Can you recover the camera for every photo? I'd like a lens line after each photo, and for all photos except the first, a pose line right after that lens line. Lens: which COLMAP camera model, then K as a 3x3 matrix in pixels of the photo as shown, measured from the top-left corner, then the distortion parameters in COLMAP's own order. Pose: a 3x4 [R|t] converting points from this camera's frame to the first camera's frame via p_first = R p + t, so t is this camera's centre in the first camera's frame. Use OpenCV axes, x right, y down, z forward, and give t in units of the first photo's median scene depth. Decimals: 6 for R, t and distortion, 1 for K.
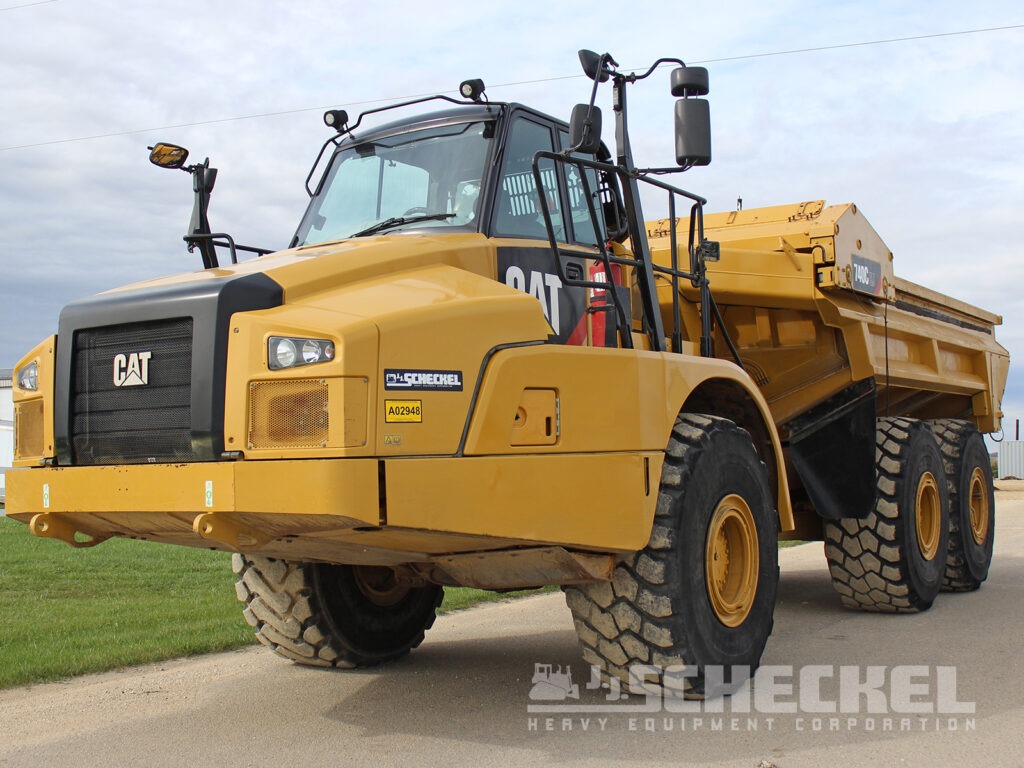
lens RADIAL K [[1283.5, 0, 512.1], [0, 1283.5, 415.4], [0, 0, 1]] dist [-0.114130, 0.004991]
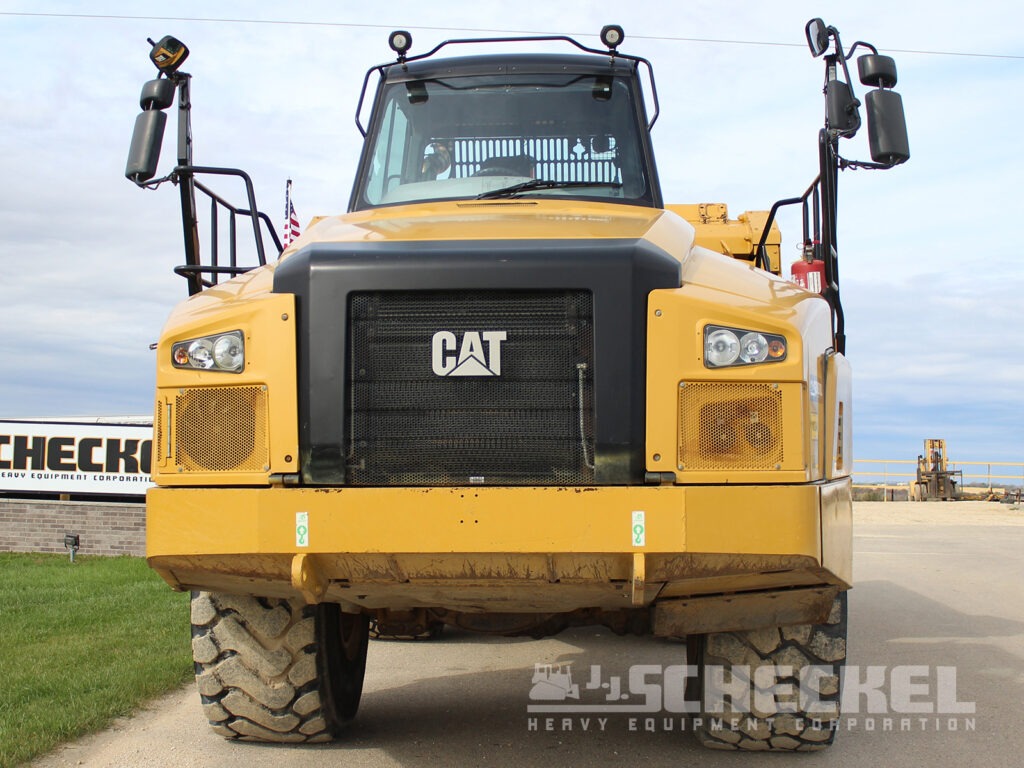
lens RADIAL K [[1423.9, 0, 512.0], [0, 1423.9, 384.0], [0, 0, 1]] dist [-0.167545, 0.009128]
pose [[0.880771, 0.050082, 0.470886, -0.549796], [-0.038046, 0.998661, -0.035050, 0.006807], [-0.472011, 0.012956, 0.881498, 0.234674]]
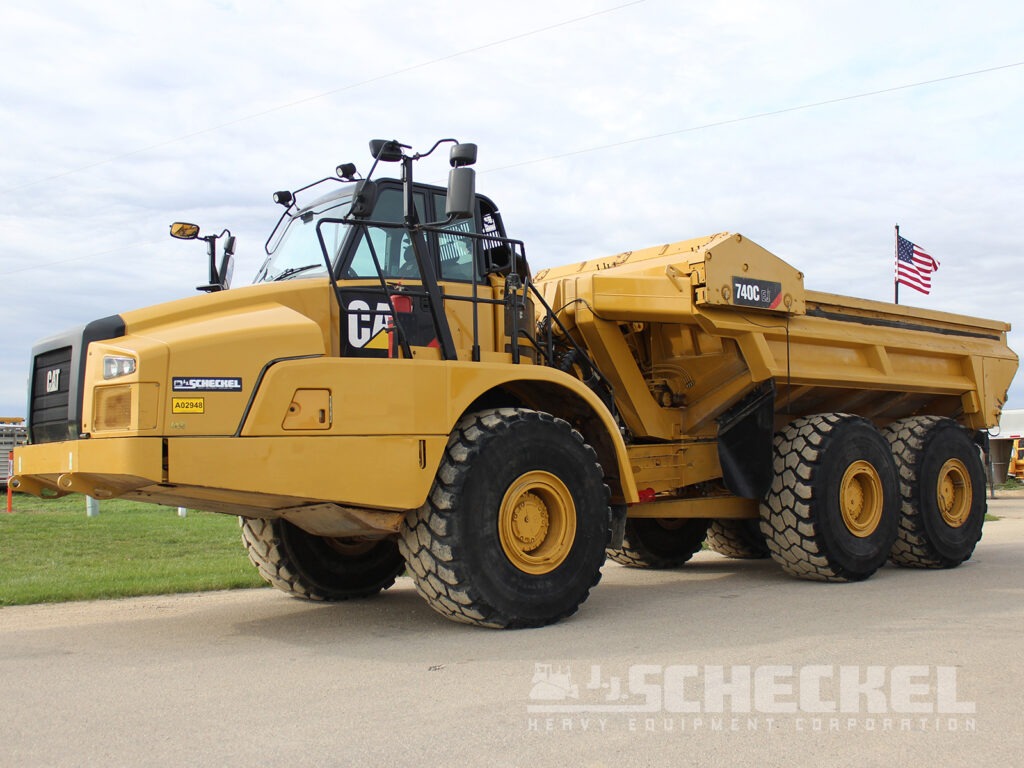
lens RADIAL K [[1118.0, 0, 514.8], [0, 1118.0, 425.1], [0, 0, 1]] dist [-0.129139, 0.022371]
pose [[0.956850, -0.006269, -0.290516, 0.516369], [0.006364, 0.999980, -0.000617, 0.017997], [0.290514, -0.001258, 0.956870, -0.083362]]
